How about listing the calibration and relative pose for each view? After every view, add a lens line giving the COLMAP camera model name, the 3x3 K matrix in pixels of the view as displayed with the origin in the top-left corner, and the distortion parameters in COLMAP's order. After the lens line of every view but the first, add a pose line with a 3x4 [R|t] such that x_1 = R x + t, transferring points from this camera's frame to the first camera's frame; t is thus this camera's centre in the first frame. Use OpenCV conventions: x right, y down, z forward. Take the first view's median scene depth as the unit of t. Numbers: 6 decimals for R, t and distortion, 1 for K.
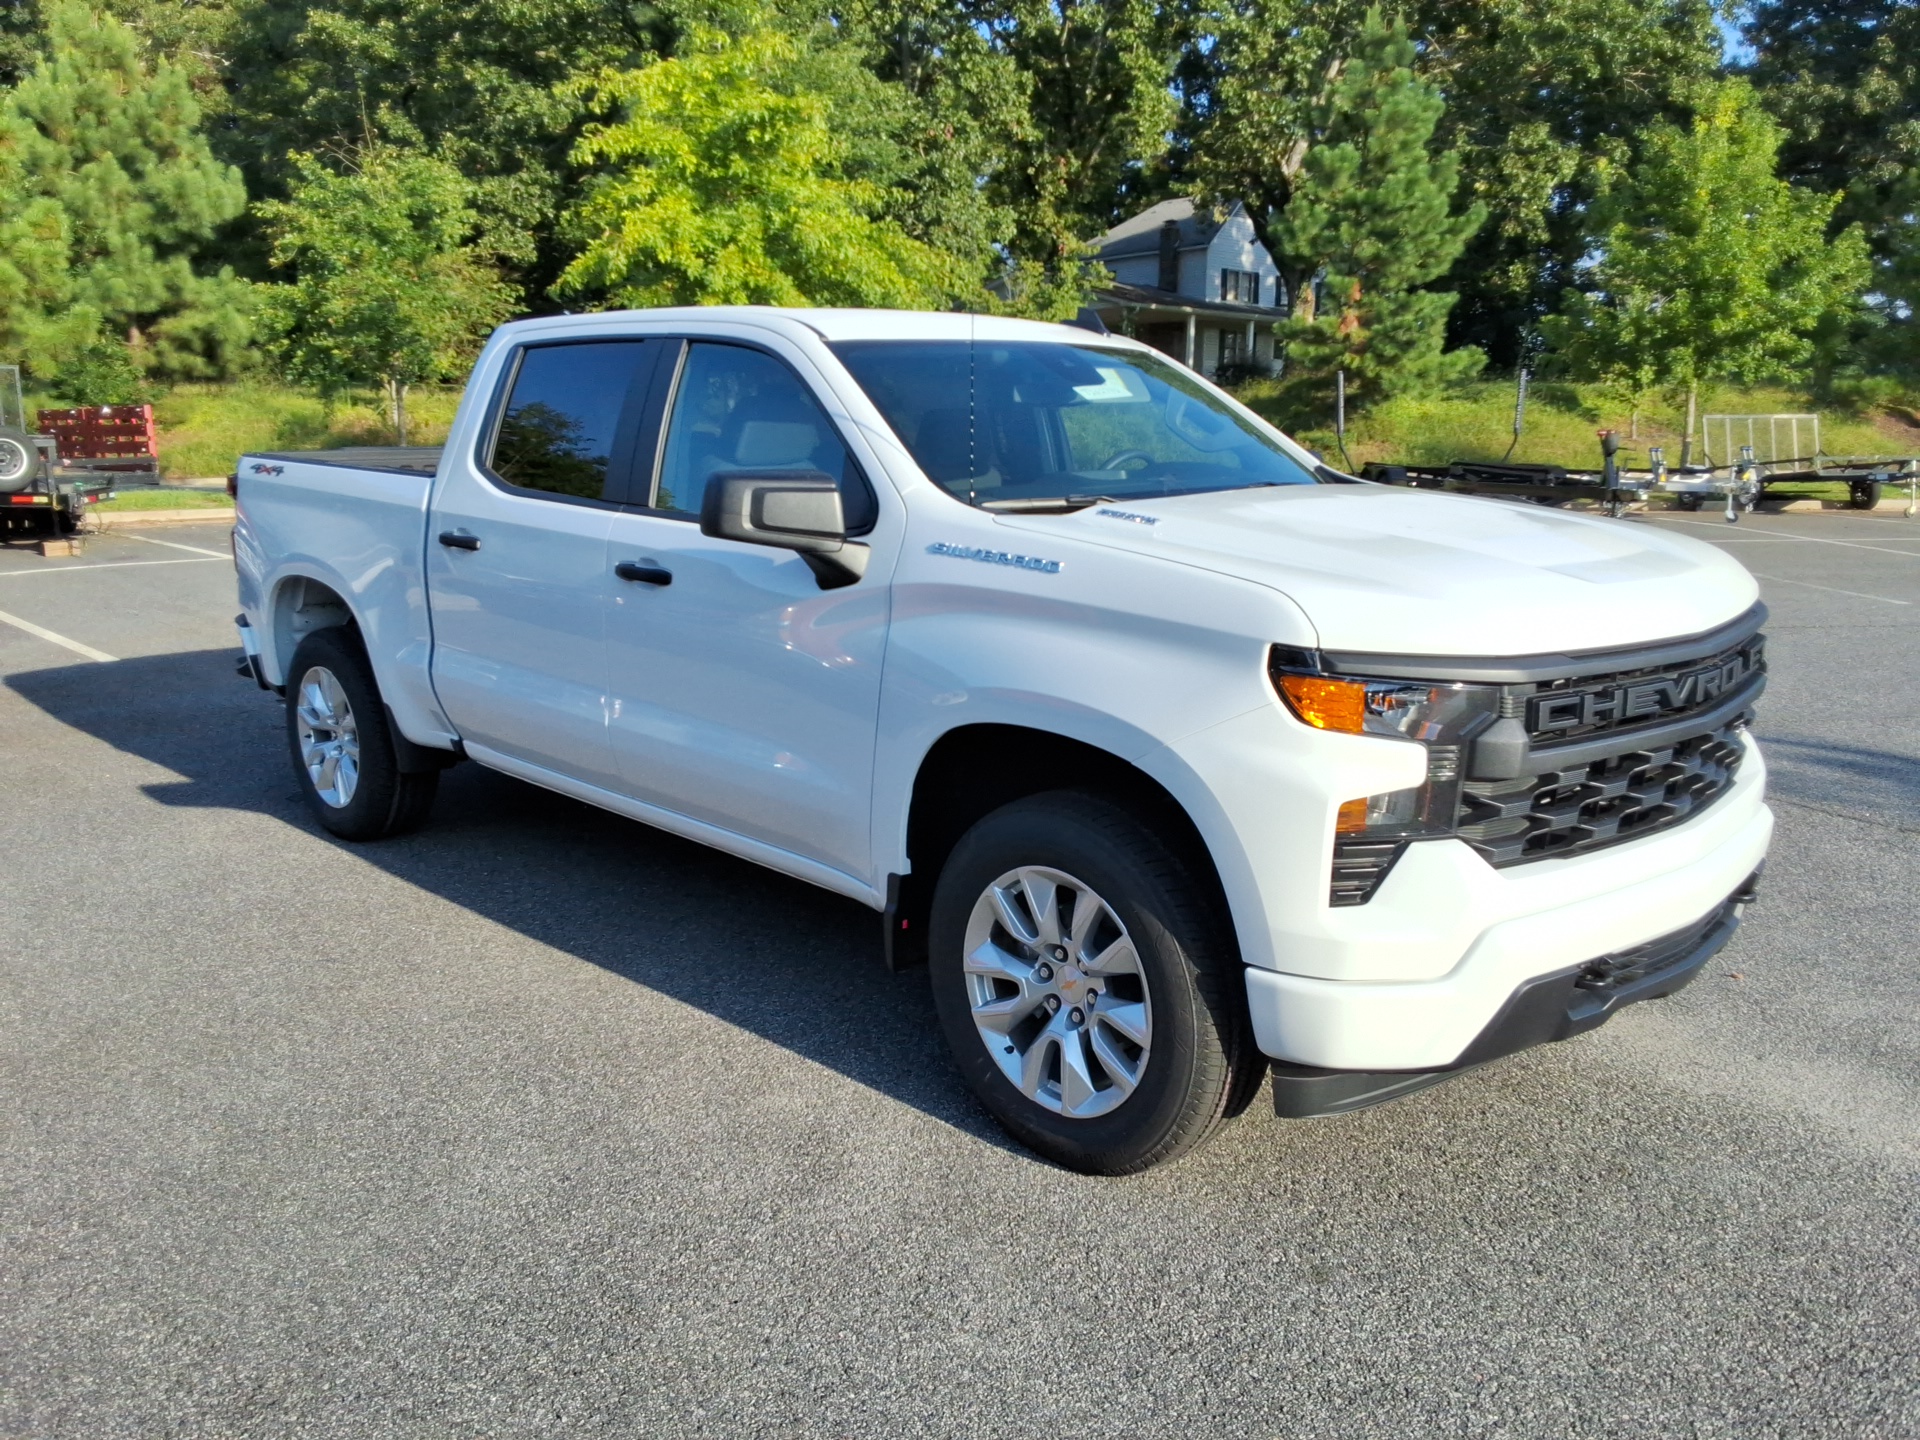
lens RADIAL K [[1541.6, 0, 964.3], [0, 1541.6, 719.4], [0, 0, 1]] dist [0.095748, -0.145037]
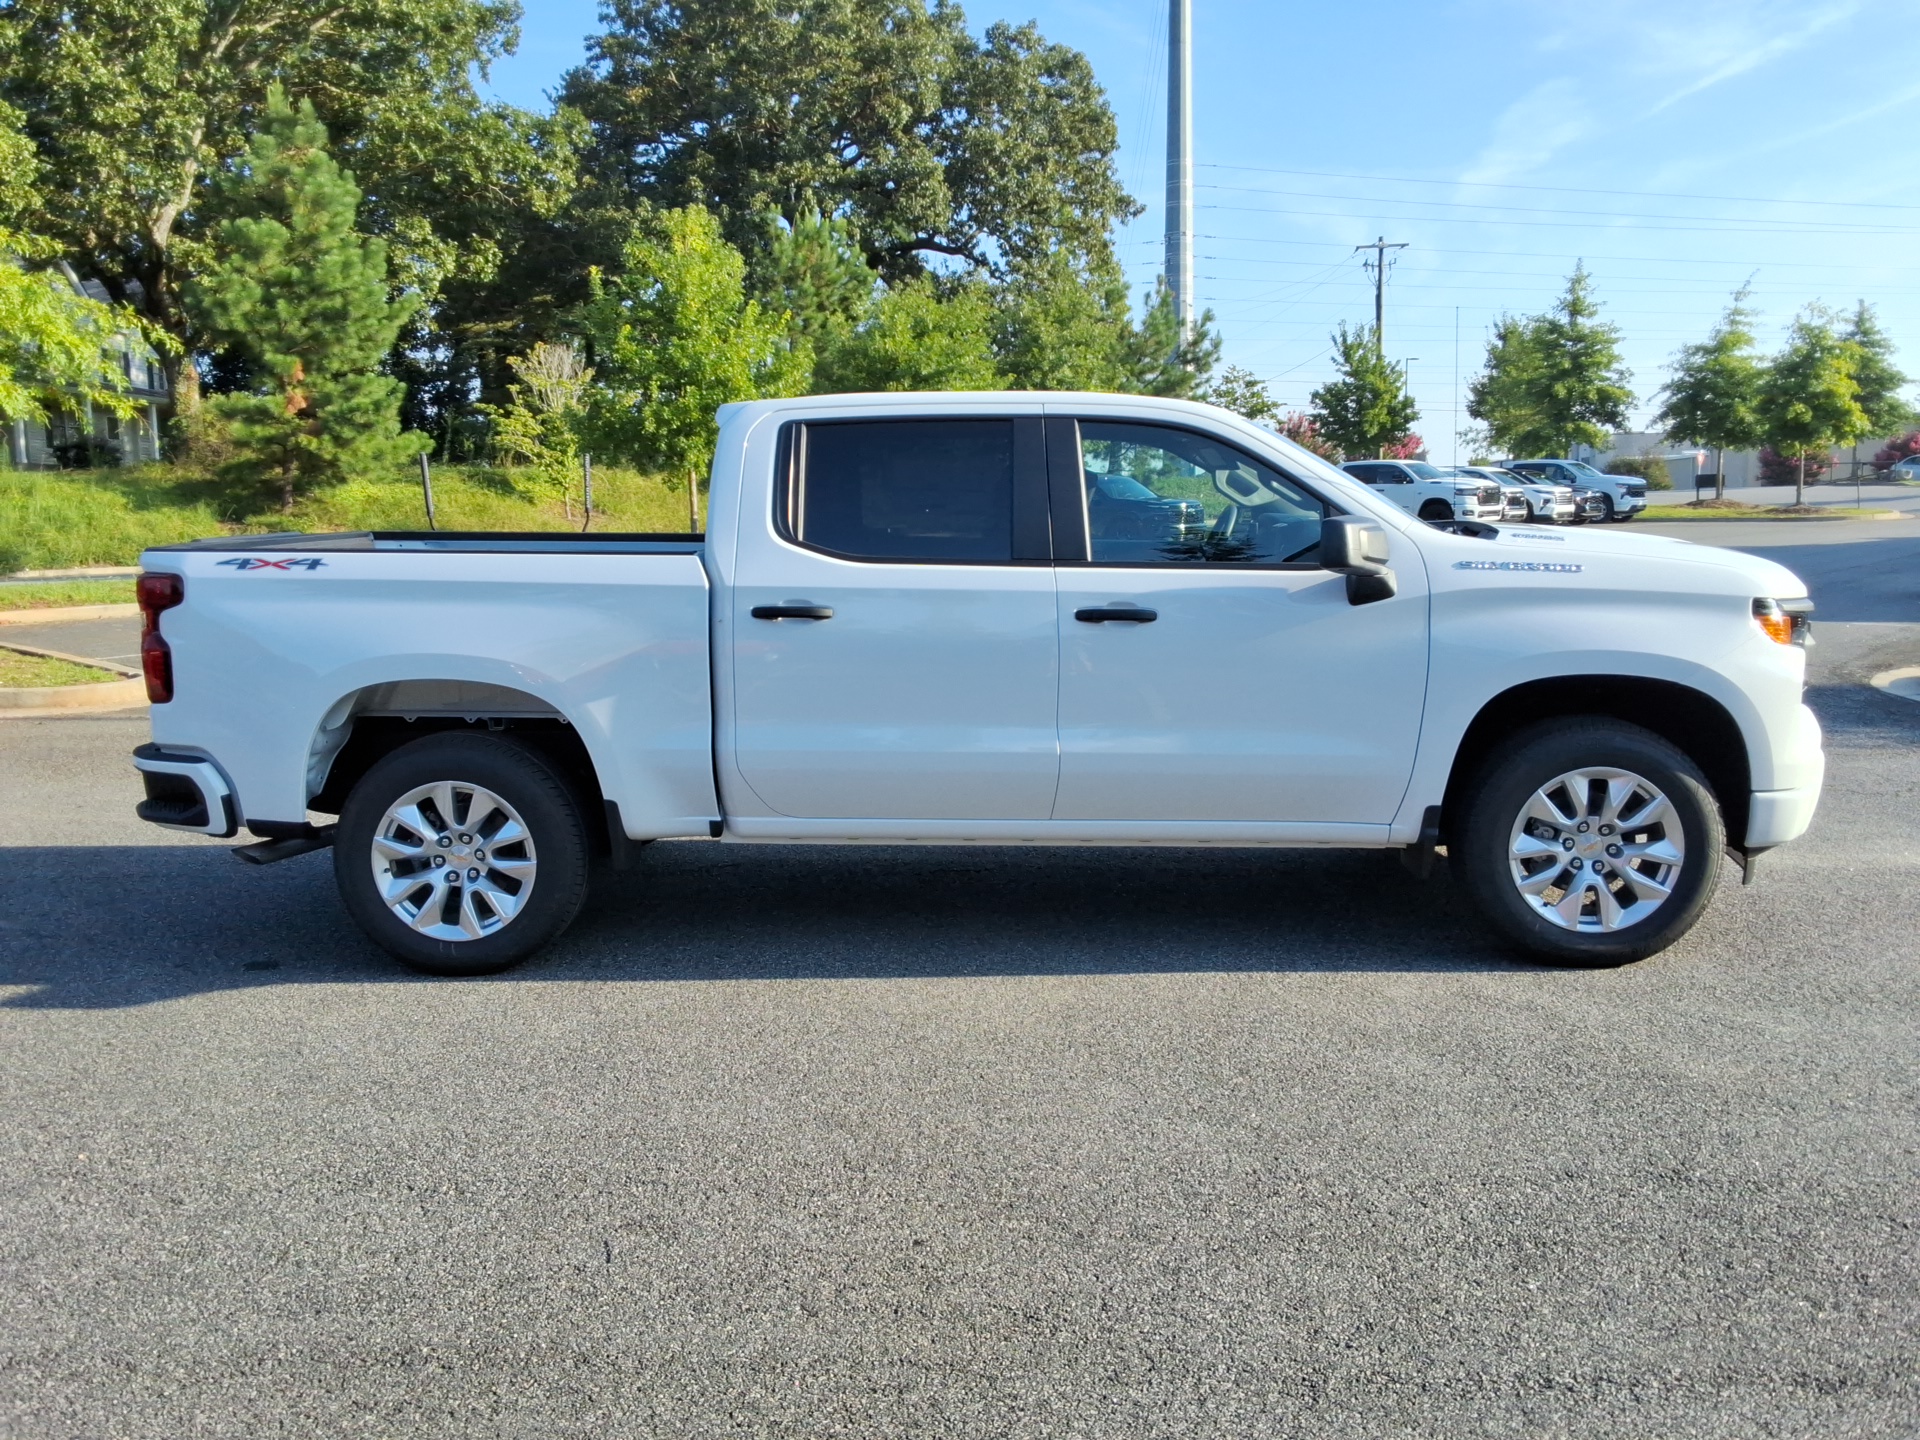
lens RADIAL K [[1541.6, 0, 1000.0], [0, 1541.6, 717.7], [0, 0, 1]] dist [0.095748, -0.145037]
pose [[0.722526, -0.114135, 0.681857, -0.120791], [0.150452, 0.988599, 0.006054, -0.004165], [-0.674774, 0.098213, 0.731460, 0.023150]]
